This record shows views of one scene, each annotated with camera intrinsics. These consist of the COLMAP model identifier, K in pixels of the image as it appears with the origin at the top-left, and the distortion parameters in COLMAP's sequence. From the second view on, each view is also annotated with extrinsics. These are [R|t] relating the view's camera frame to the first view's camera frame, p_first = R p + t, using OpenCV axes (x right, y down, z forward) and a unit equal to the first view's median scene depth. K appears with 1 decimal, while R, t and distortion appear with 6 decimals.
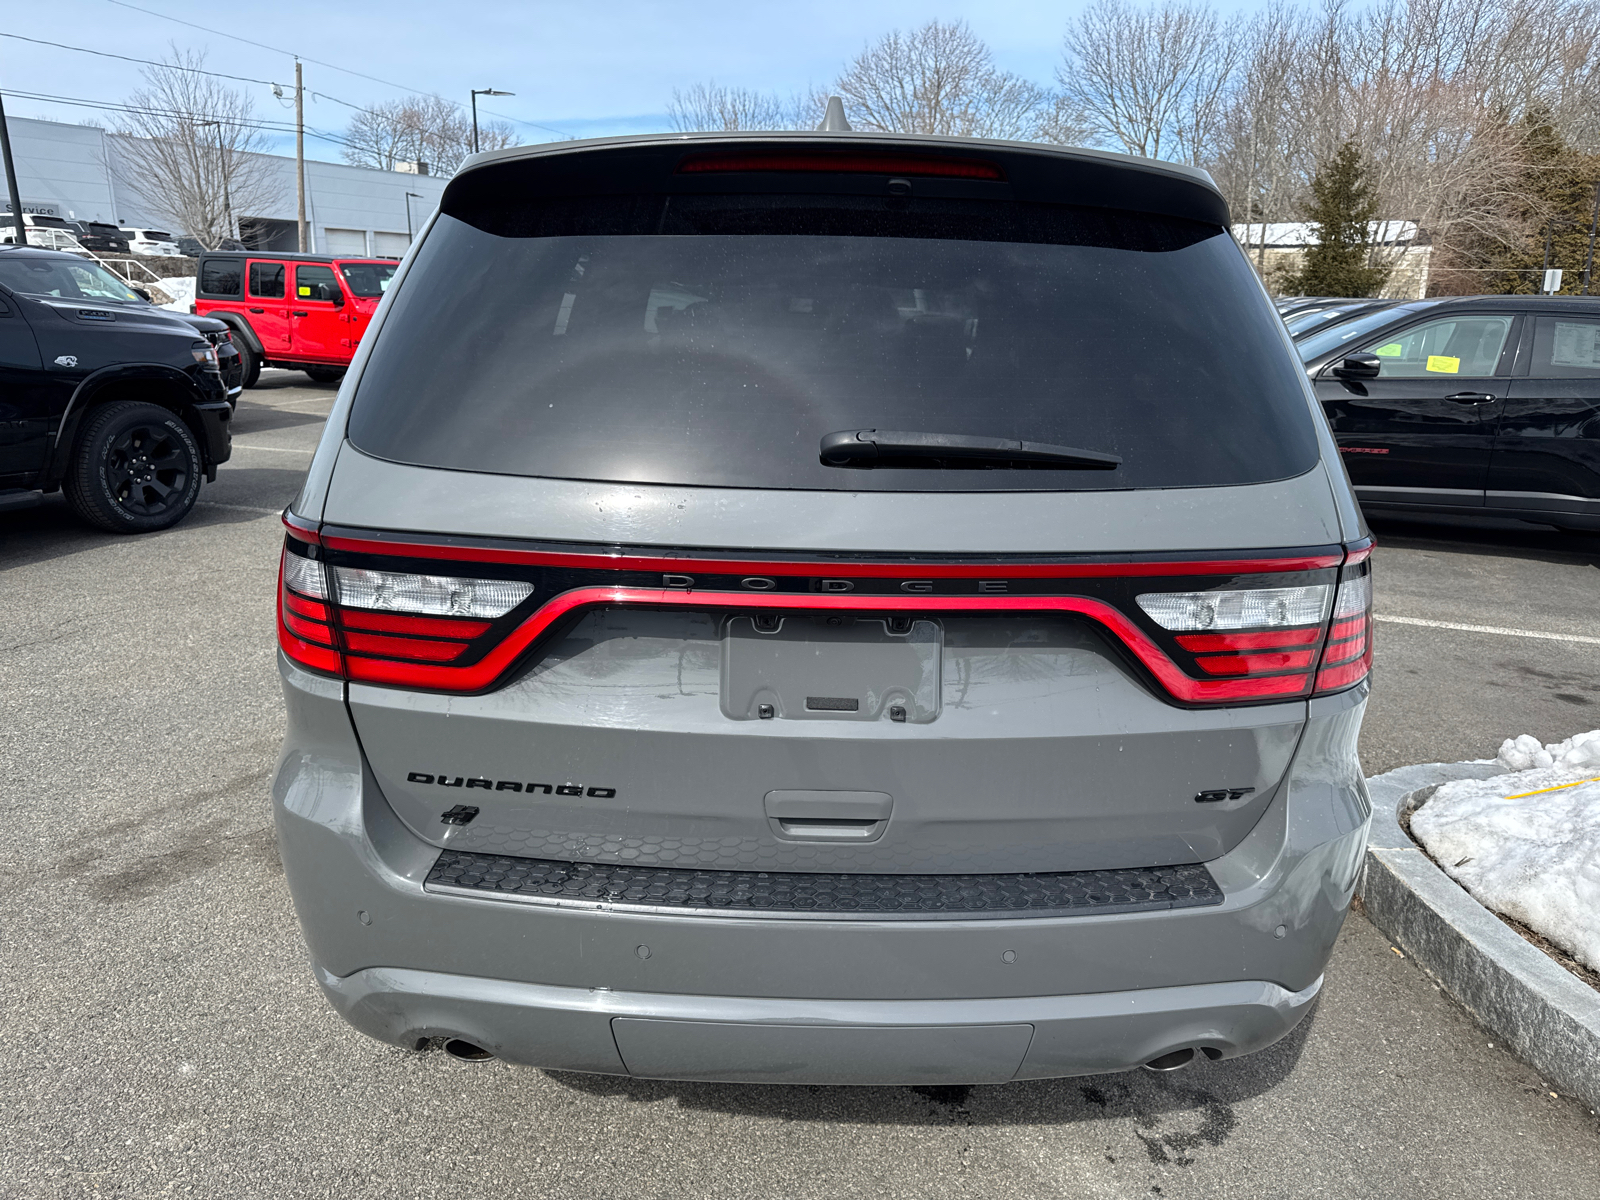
lens RADIAL K [[1153.7, 0, 804.9], [0, 1153.7, 598.5], [0, 0, 1]] dist [0.011986, -0.015749]
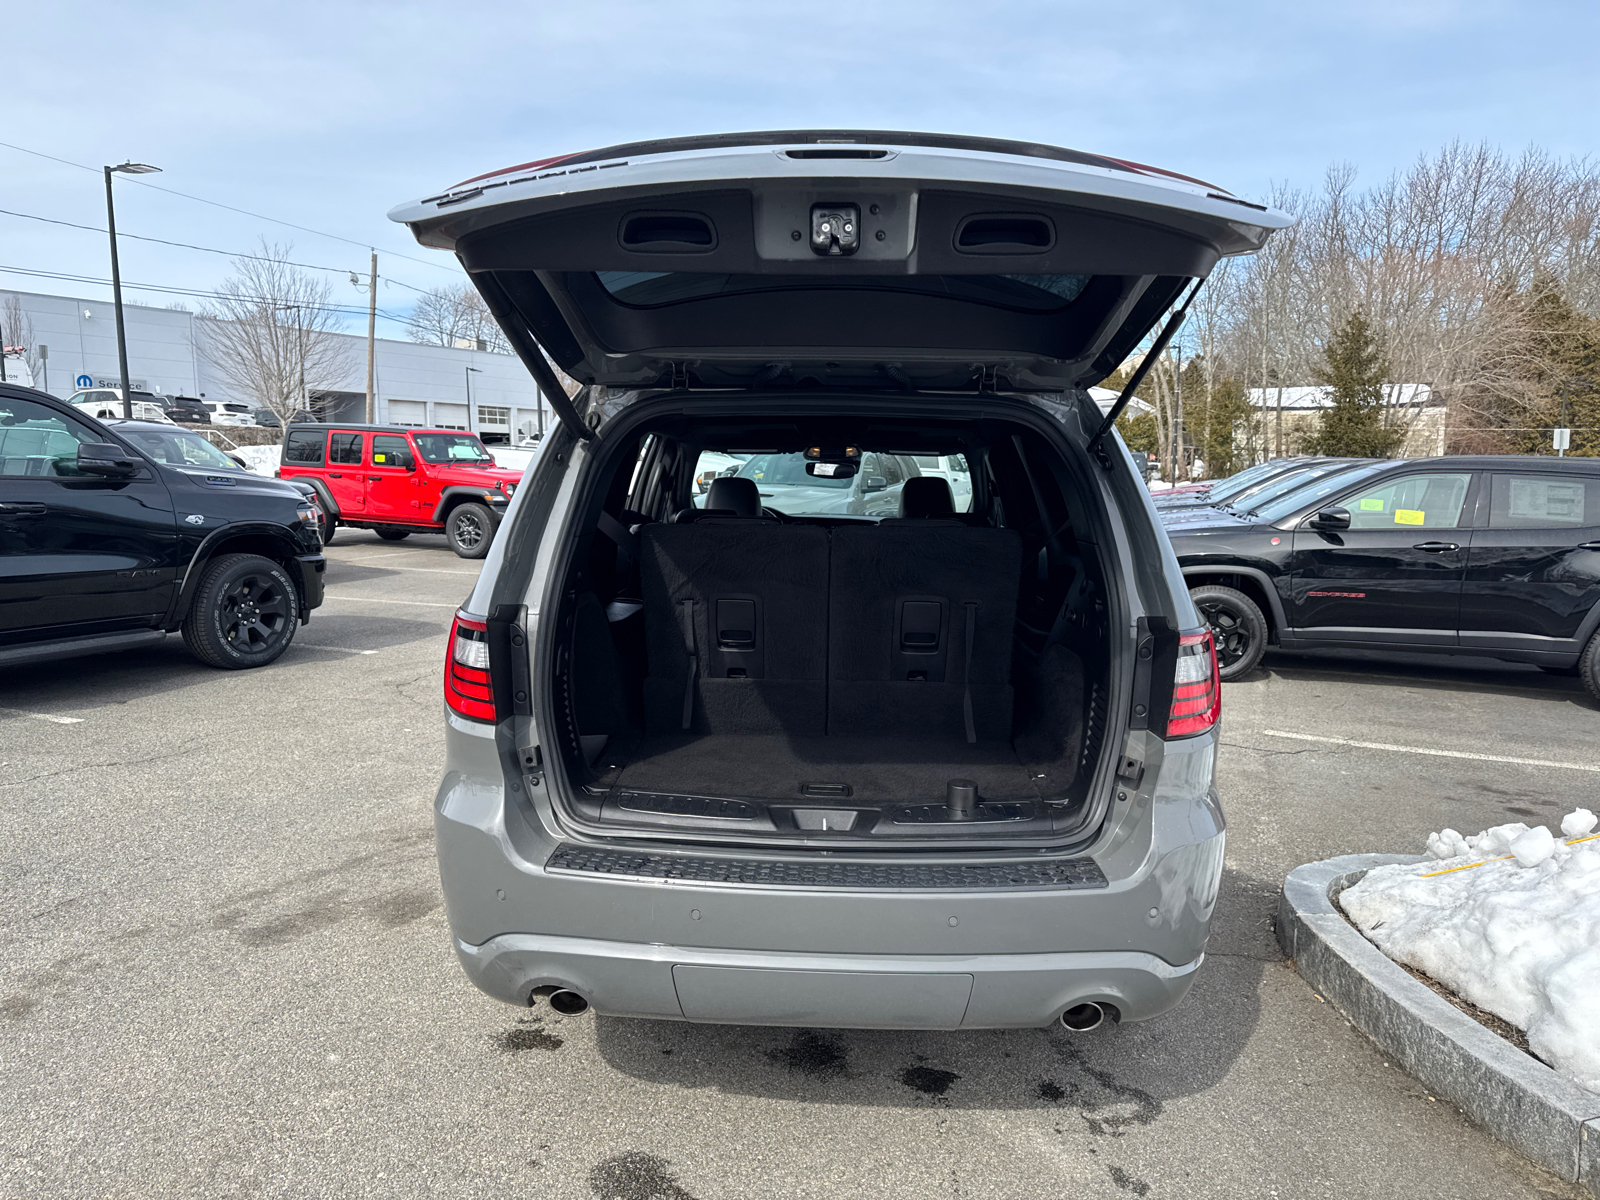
lens RADIAL K [[1153.7, 0, 800.7], [0, 1153.7, 604.7], [0, 0, 1]] dist [0.011986, -0.015749]
pose [[0.999389, -0.002174, -0.034891, 0.012018], [-0.002359, 0.991594, -0.129370, 0.032931], [0.034879, 0.129373, 0.990982, -0.138307]]
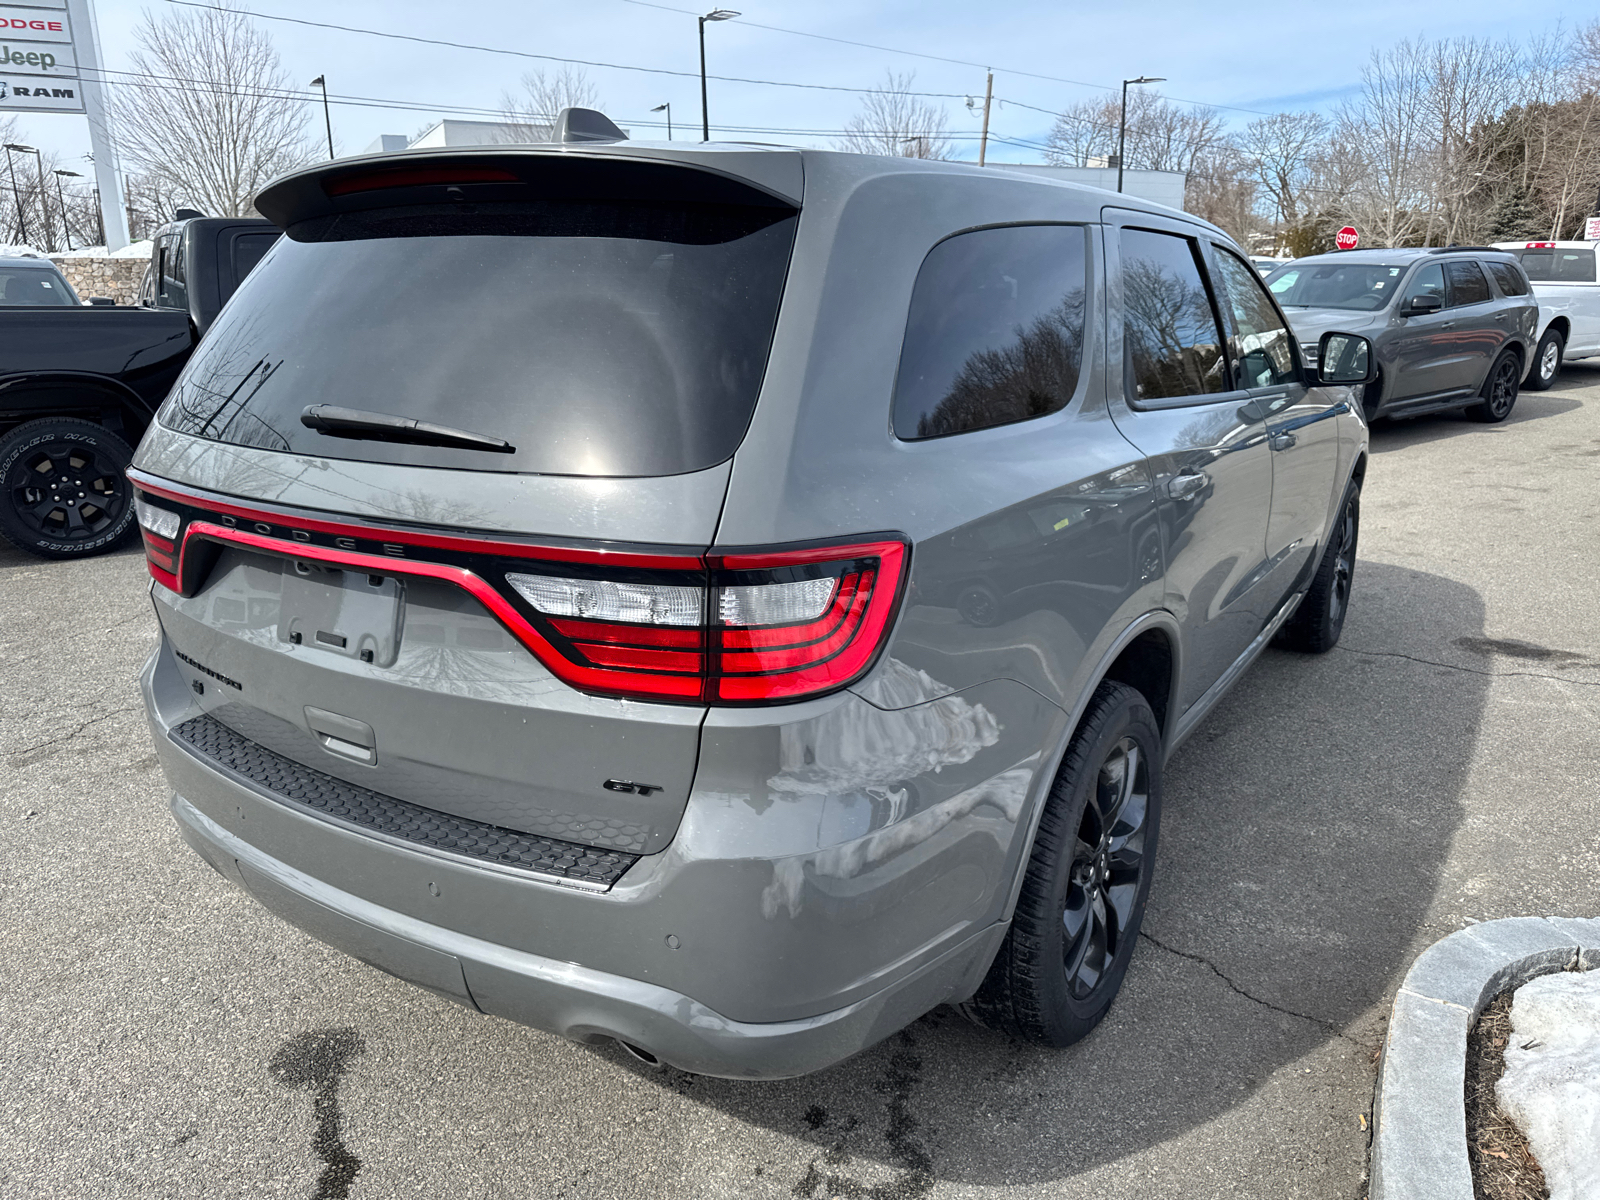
lens RADIAL K [[1153.7, 0, 814.8], [0, 1153.7, 606.5], [0, 0, 1]] dist [0.011986, -0.015749]
pose [[0.836208, 0.118263, -0.535510, 0.321518], [-0.110692, 0.992771, 0.046398, -0.015429], [0.537126, 0.020478, 0.843254, 0.082493]]
